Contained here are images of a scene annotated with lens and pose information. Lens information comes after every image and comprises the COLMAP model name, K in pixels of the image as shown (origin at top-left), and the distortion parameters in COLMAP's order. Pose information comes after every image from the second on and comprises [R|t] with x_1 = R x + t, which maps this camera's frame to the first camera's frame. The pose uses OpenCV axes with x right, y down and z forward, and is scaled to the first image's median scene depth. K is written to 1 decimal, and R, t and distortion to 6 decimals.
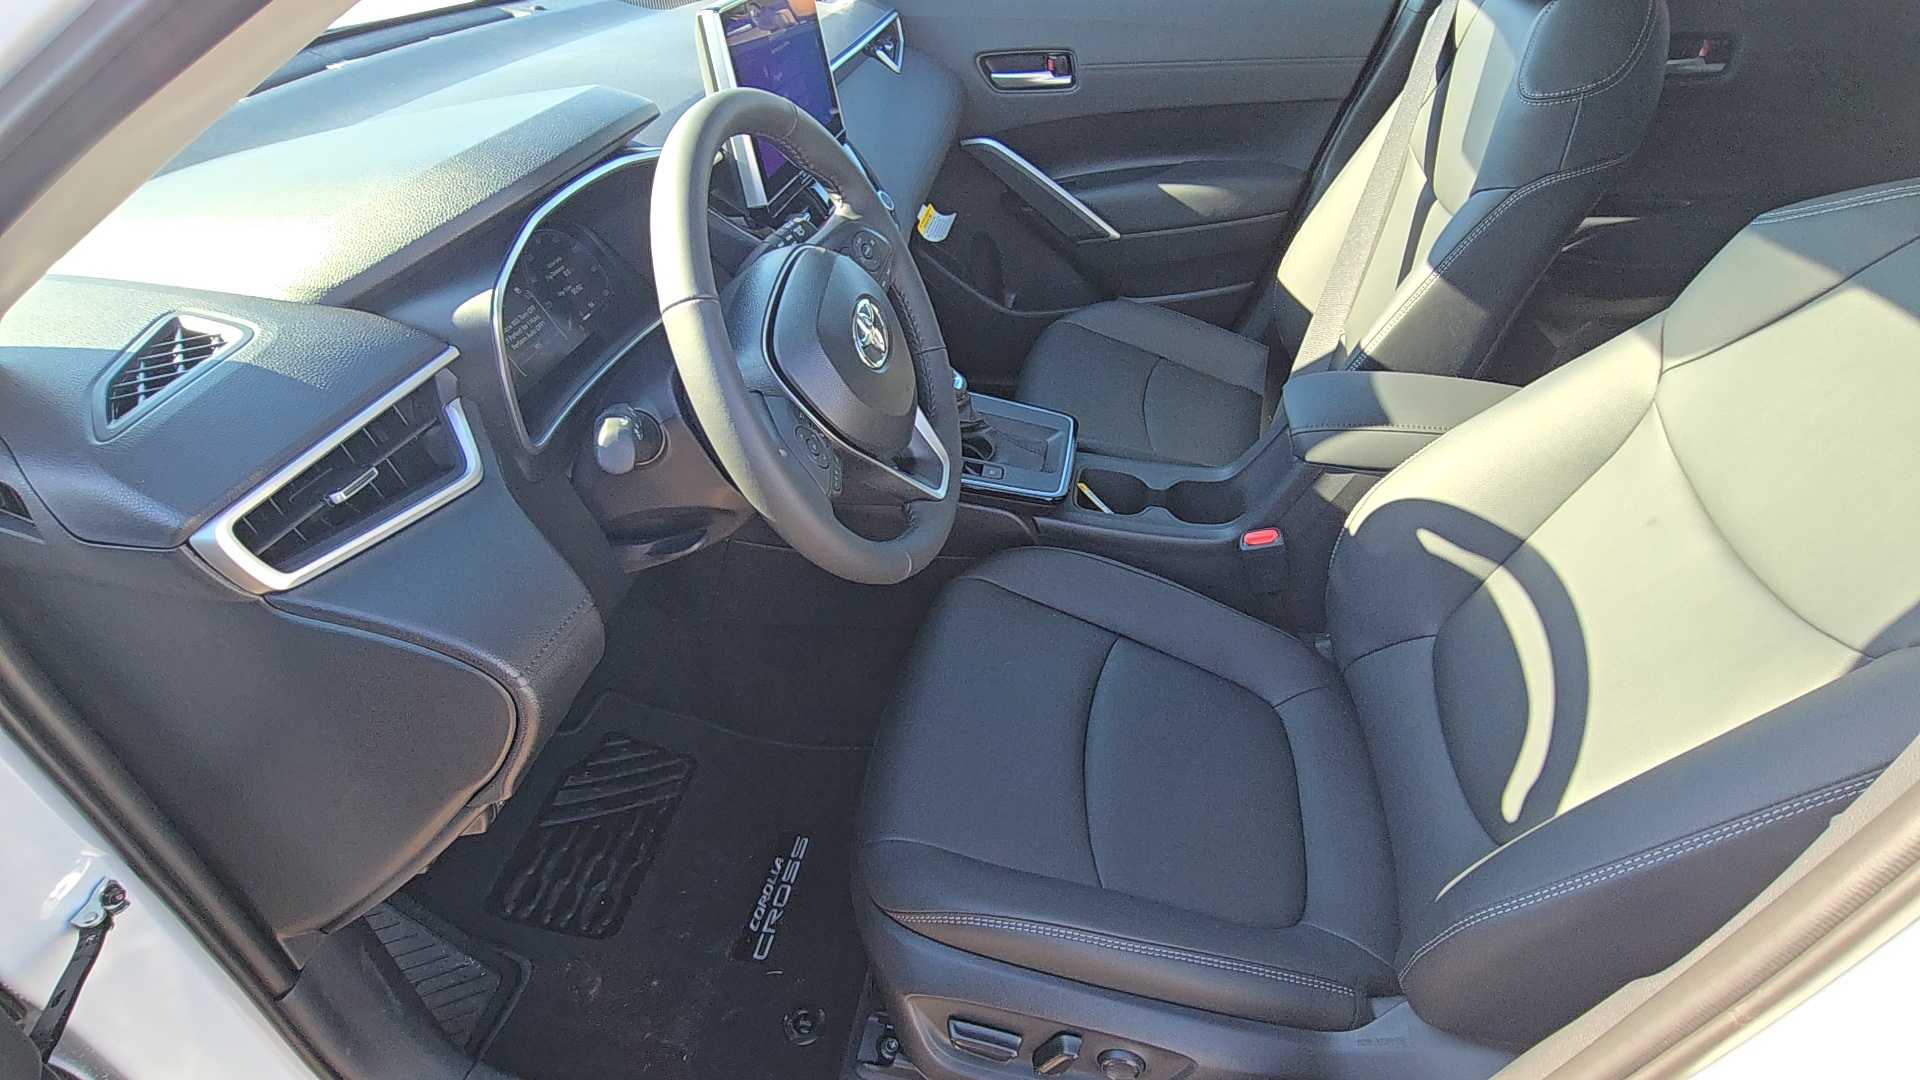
lens RADIAL K [[971.1, 0, 971.1], [0, 971.1, 549.1], [0, 0, 1]] dist [0.003622, 0.000950]
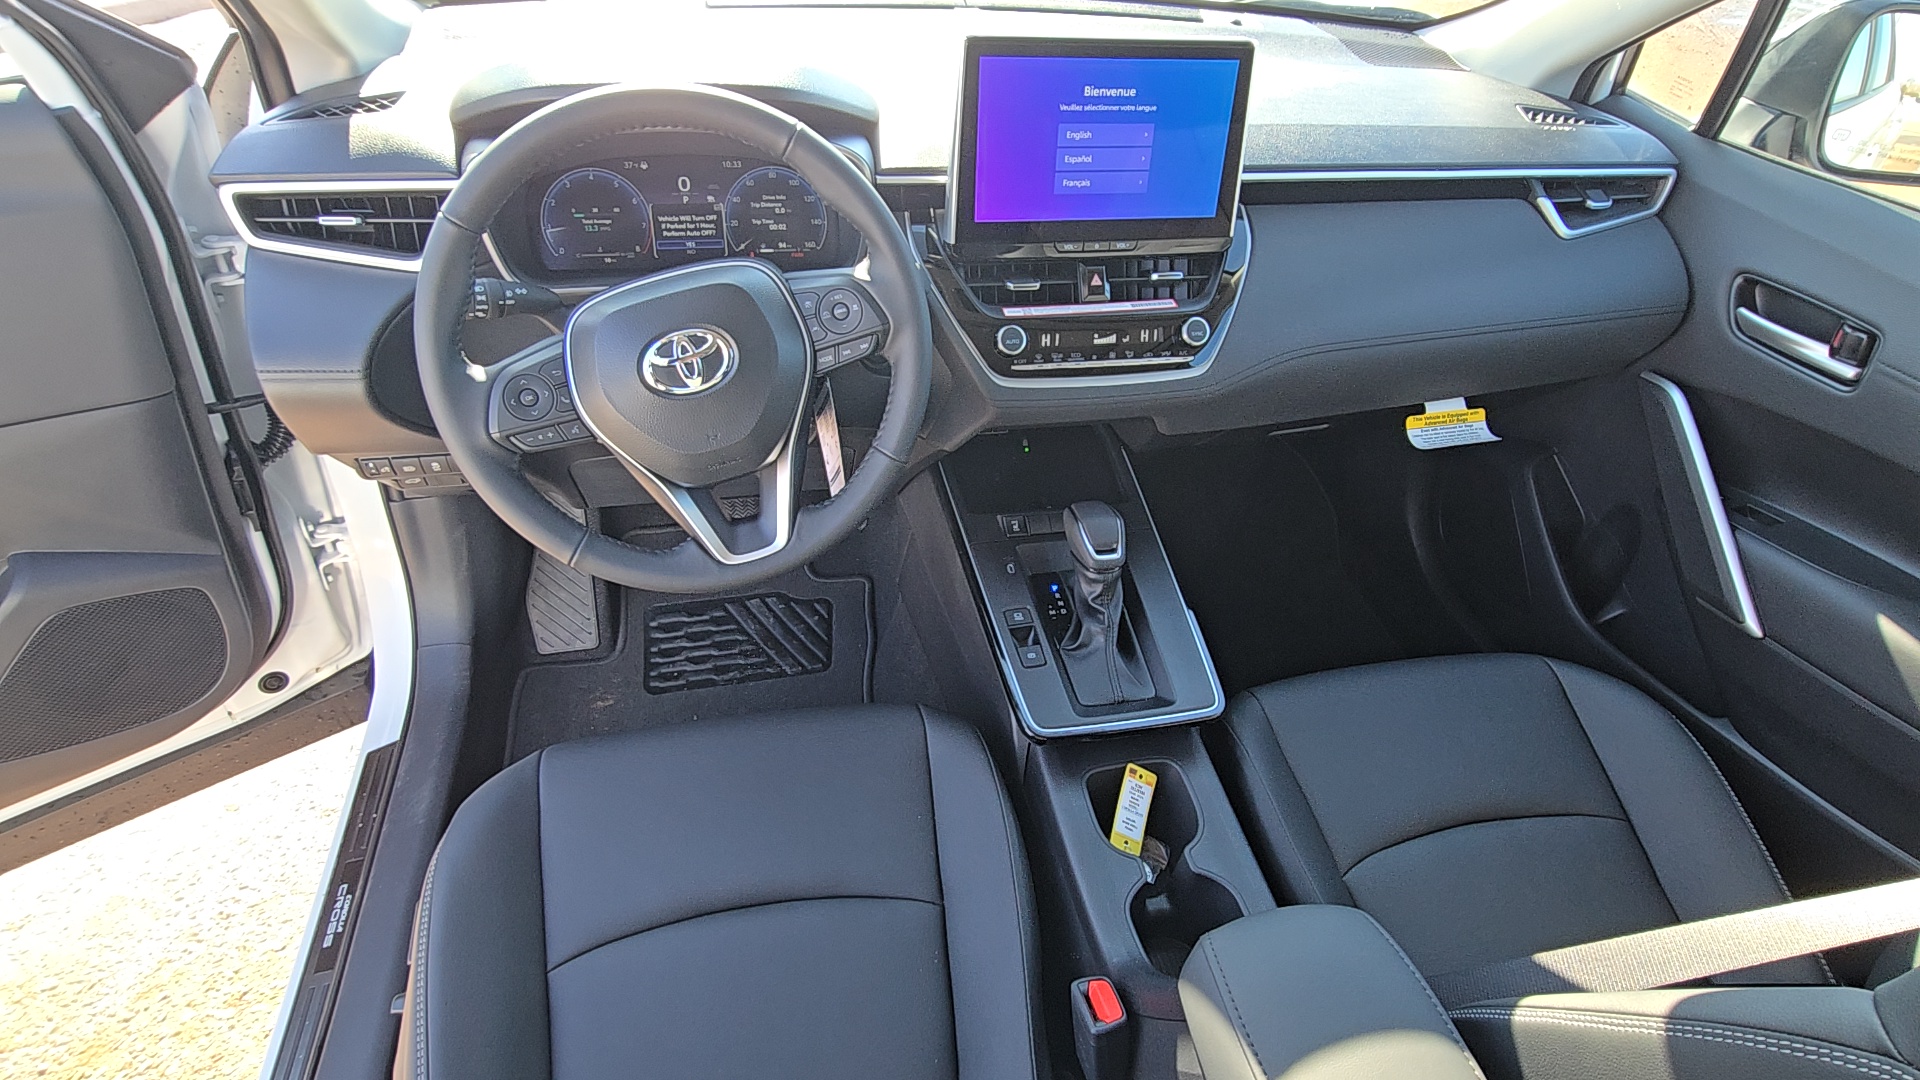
lens RADIAL K [[971.1, 0, 979.1], [0, 971.1, 545.1], [0, 0, 1]] dist [0.003622, 0.000950]
pose [[0.373894, 0.616777, -0.692668, 0.518863], [-0.618521, 0.722326, 0.309316, -0.374474], [0.691111, 0.312778, 0.651564, 0.415491]]
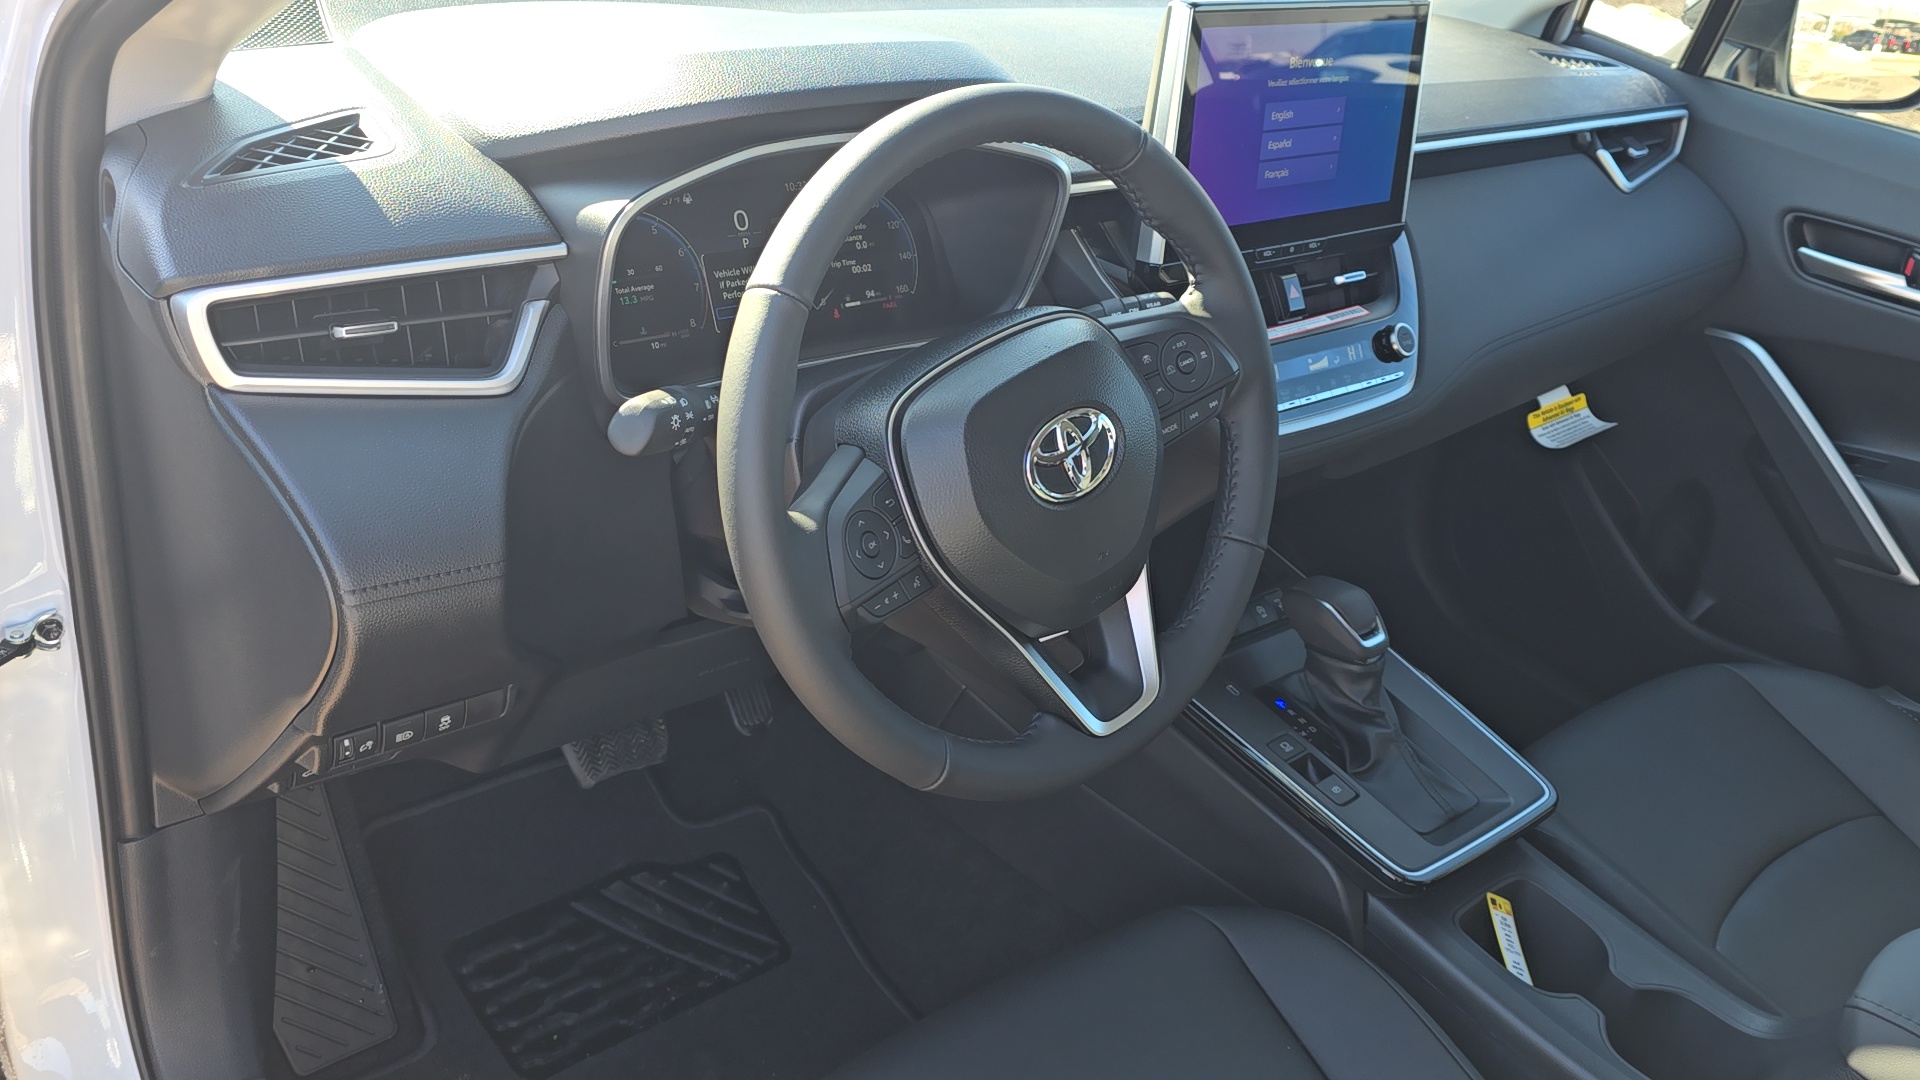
lens RADIAL K [[1599.4, 0, 973.8], [0, 1599.4, 548.0], [0, 0, 1]] dist [-0.007153, 0.032841]
pose [[0.754227, 0.424694, -0.500775, 0.290509], [-0.508751, 0.860127, -0.036789, -0.058945], [0.415106, 0.282518, 0.864795, 0.010438]]
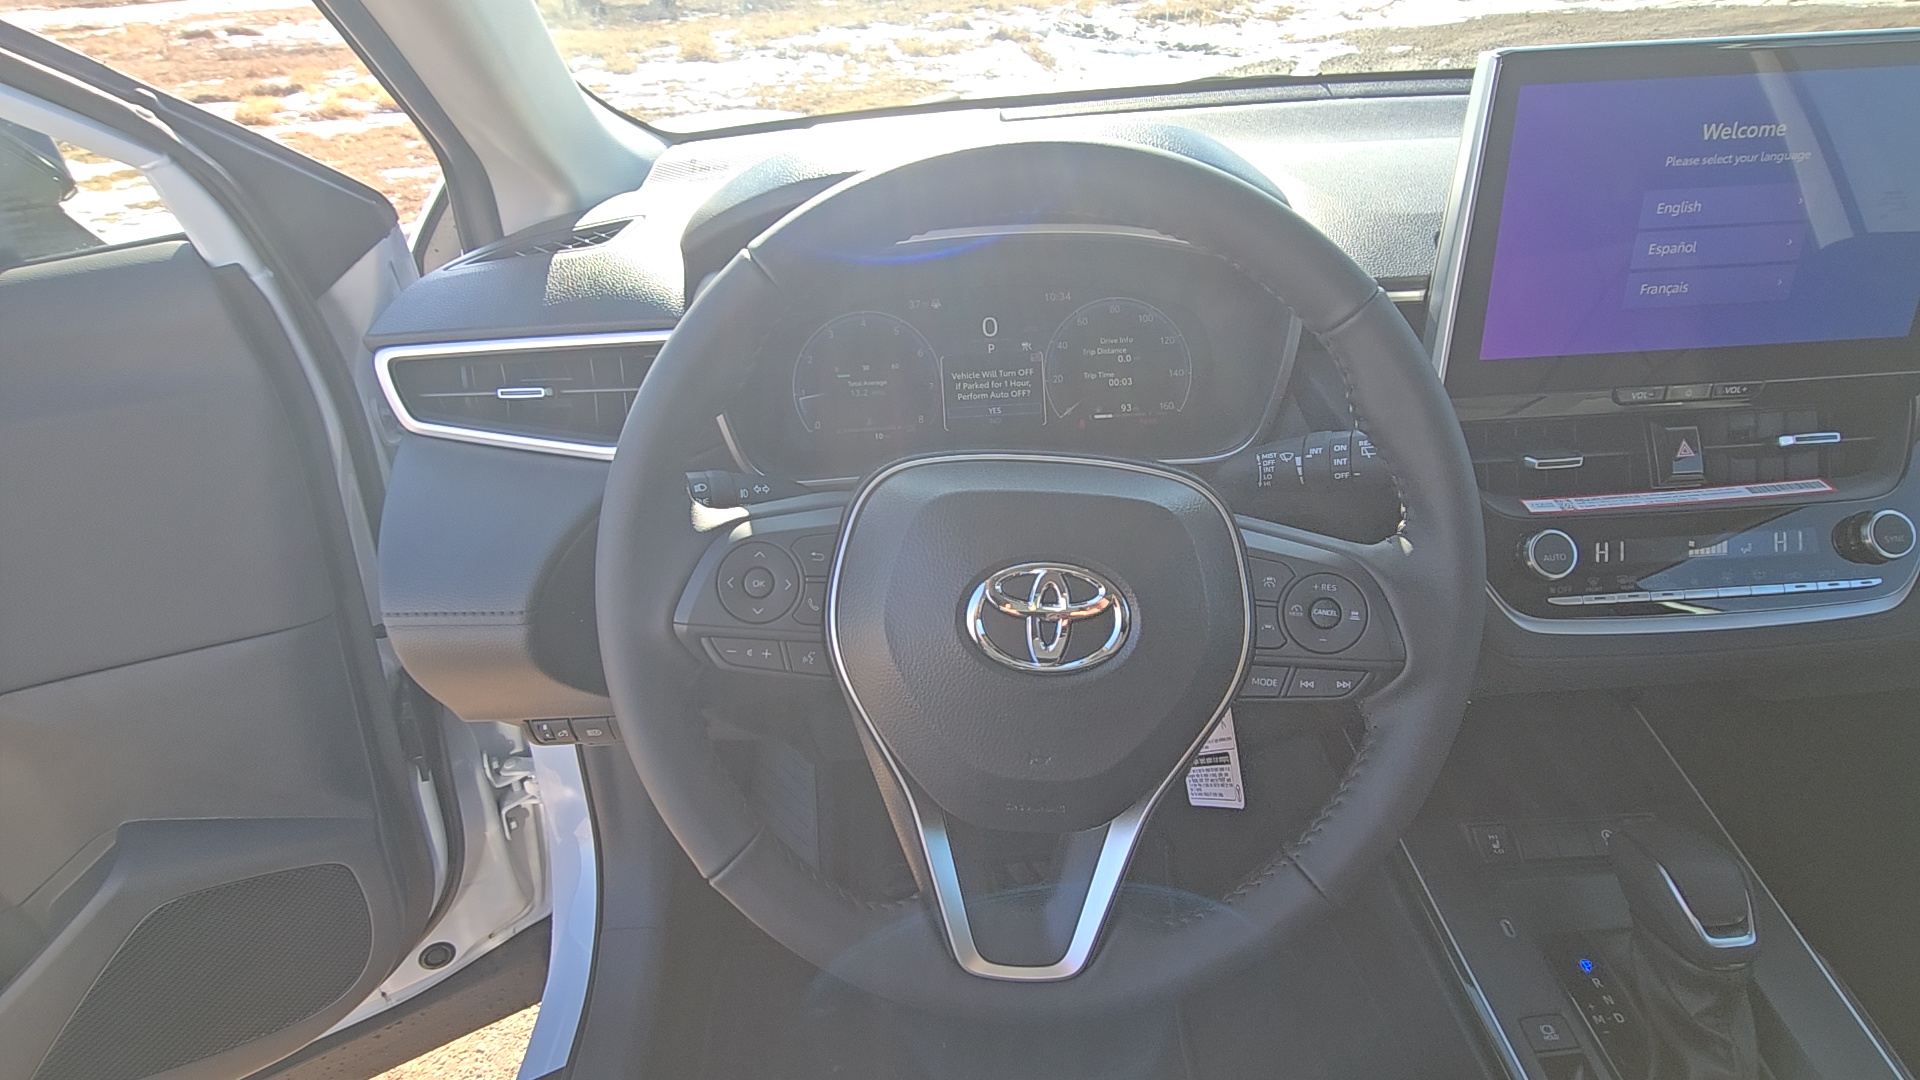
lens RADIAL K [[971.1, 0, 987.3], [0, 971.1, 547.1], [0, 0, 1]] dist [0.003622, 0.000950]
pose [[0.216381, 0.500684, -0.838150, 0.205446], [-0.567761, 0.762928, 0.309173, -0.261833], [0.794246, 0.408970, 0.449352, 0.479970]]
